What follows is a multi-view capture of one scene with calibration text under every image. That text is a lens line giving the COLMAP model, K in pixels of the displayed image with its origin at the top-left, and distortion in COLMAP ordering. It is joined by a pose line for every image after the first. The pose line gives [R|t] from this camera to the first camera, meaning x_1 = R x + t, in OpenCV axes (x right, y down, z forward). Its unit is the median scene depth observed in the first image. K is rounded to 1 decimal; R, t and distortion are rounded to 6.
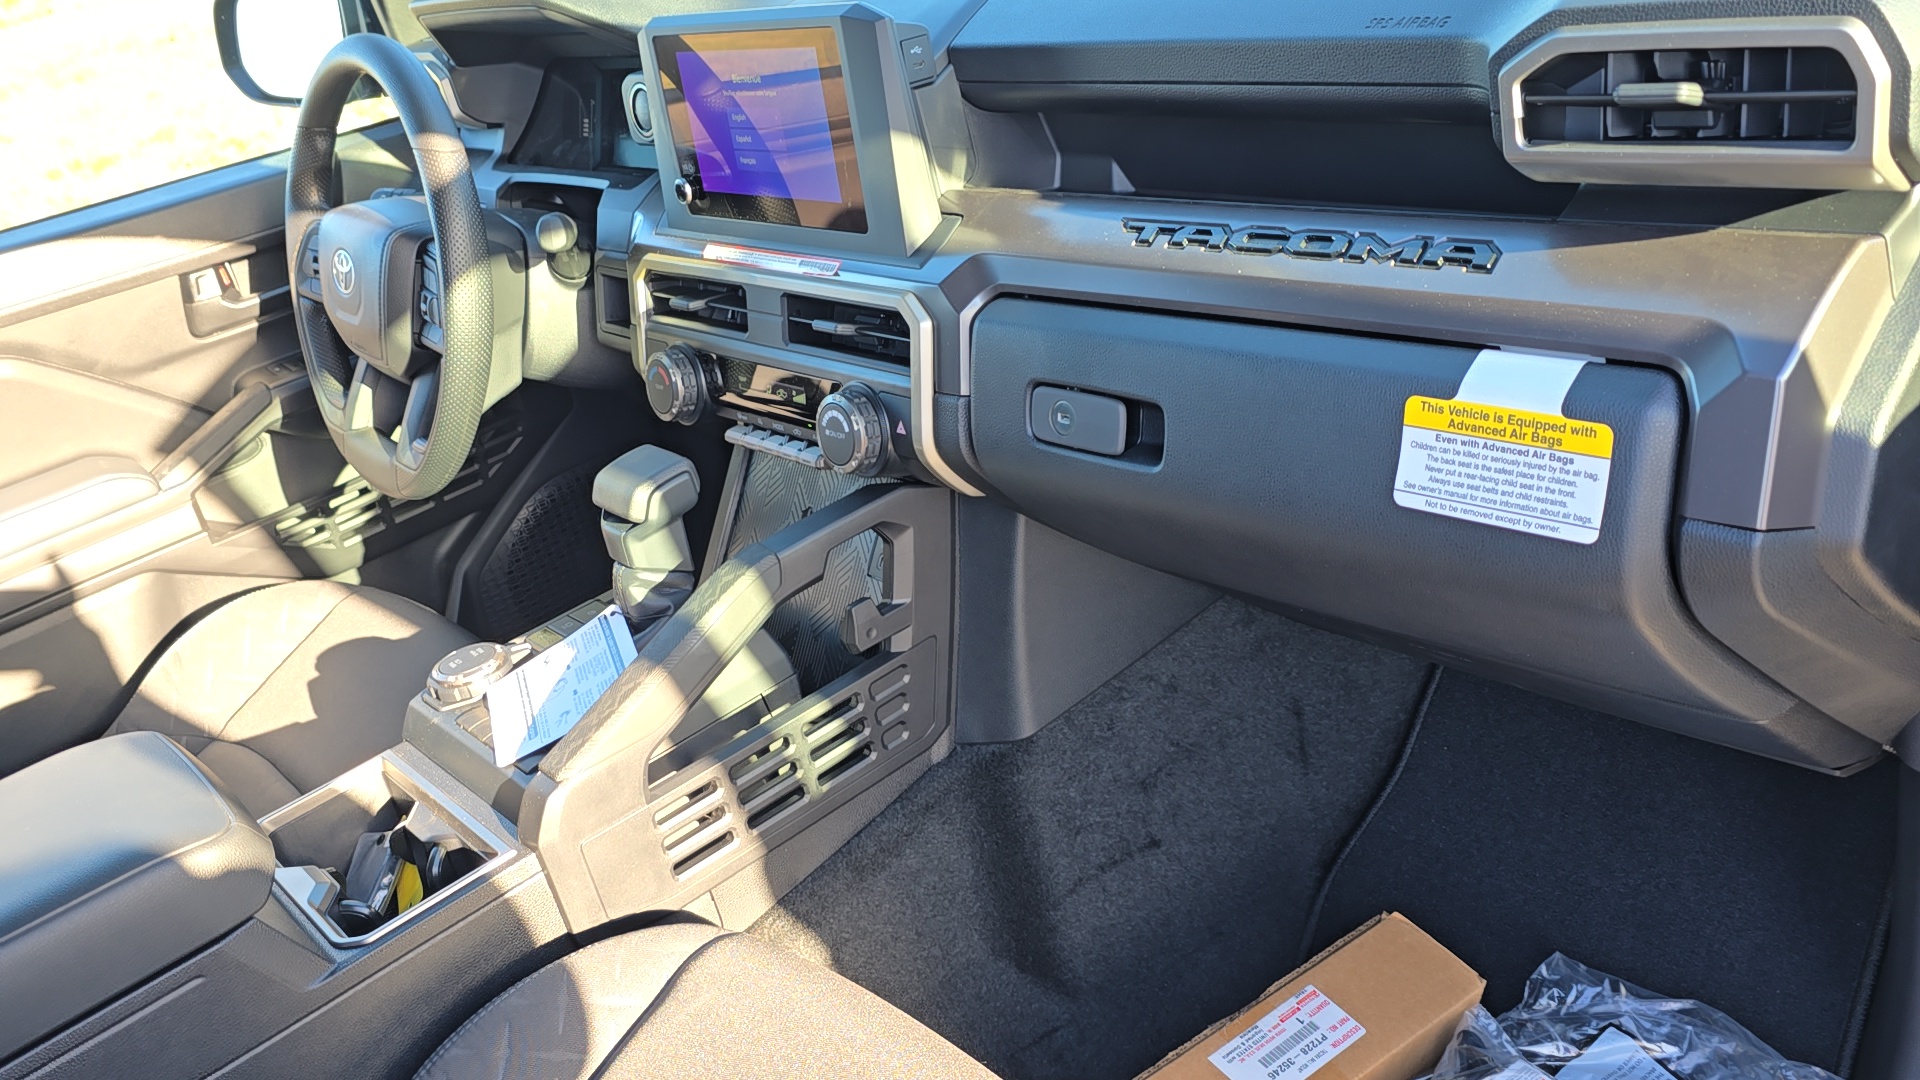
lens RADIAL K [[1633.5, 0, 953.9], [0, 1633.5, 541.2], [0, 0, 1]] dist [0.001954, -0.005598]
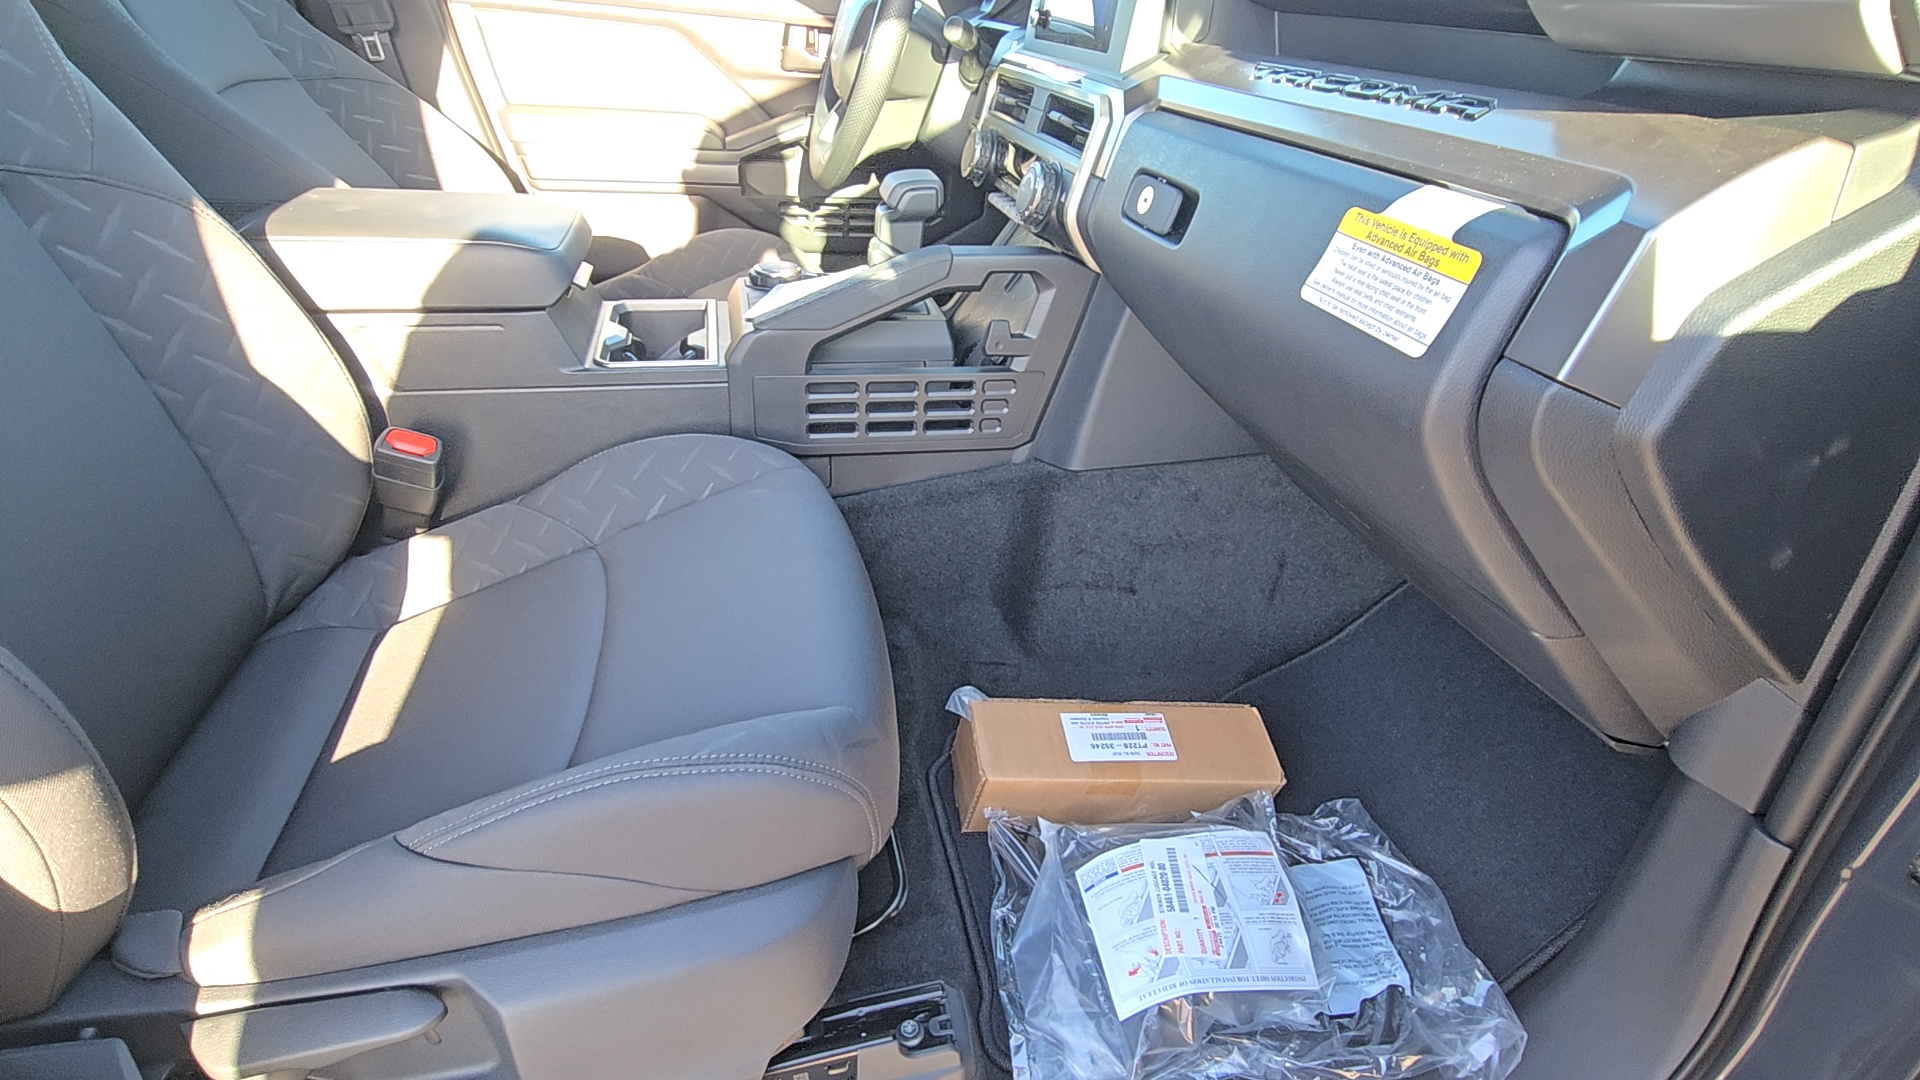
lens RADIAL K [[976.8, 0, 964.0], [0, 976.8, 543.9], [0, 0, 1]] dist [-0.000343, 0.000421]
pose [[0.844965, 0.458008, -0.276157, 0.260890], [-0.430379, 0.888837, 0.157298, 0.097879], [0.317502, -0.014059, 0.948153, 0.198845]]
